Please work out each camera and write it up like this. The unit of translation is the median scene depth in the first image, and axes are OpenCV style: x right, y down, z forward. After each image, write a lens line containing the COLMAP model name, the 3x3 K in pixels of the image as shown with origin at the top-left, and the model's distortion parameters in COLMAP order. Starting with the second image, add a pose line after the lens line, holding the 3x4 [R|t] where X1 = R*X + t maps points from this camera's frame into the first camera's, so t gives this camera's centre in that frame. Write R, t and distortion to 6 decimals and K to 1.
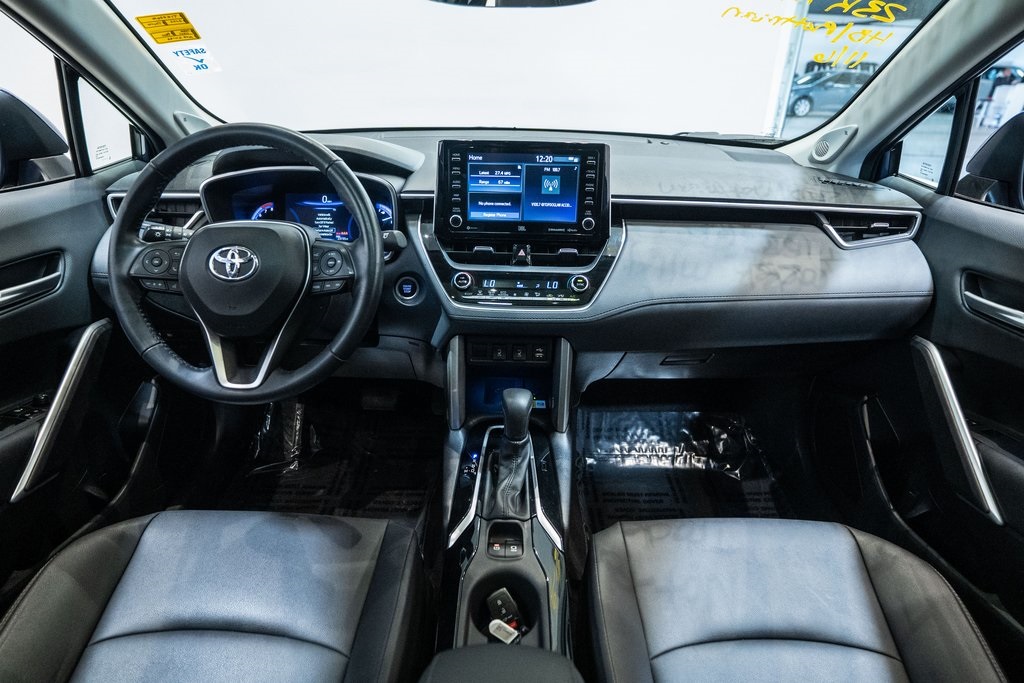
lens RADIAL K [[543.5, 0, 500.0], [0, 543.5, 317.6], [0, 0, 1]] dist [-0.058846, 0.018209]
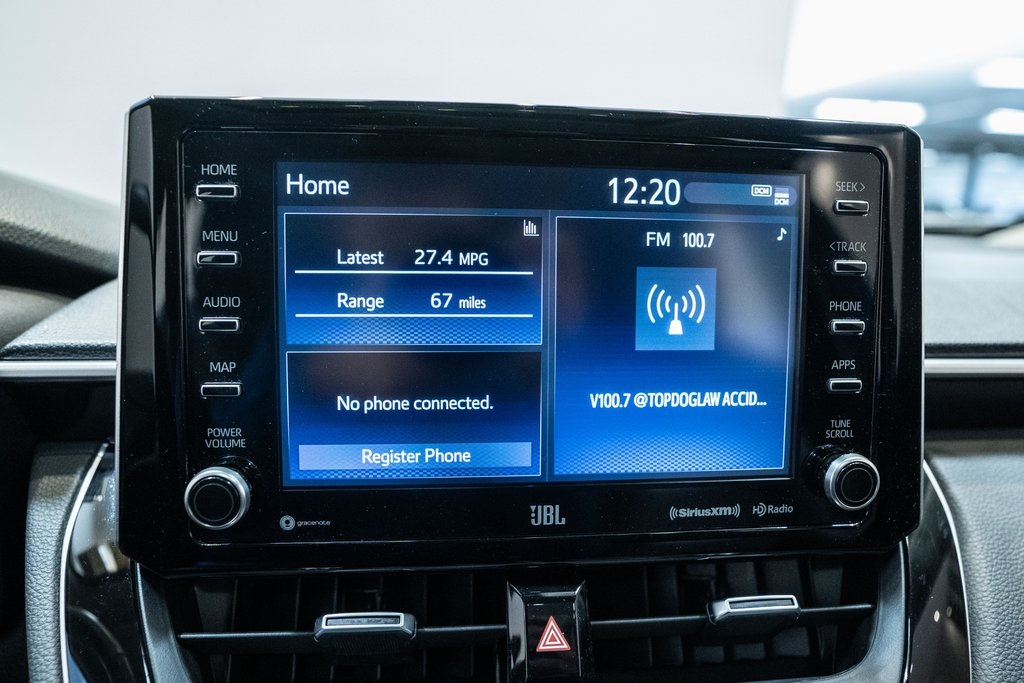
lens RADIAL K [[543.5, 0, 505.8], [0, 543.5, 332.0], [0, 0, 1]] dist [-0.058846, 0.018209]
pose [[0.993760, -0.018096, 0.110065, 0.002543], [0.040413, 0.978124, -0.204060, -0.195214], [-0.103964, 0.207234, 0.972751, 0.798861]]
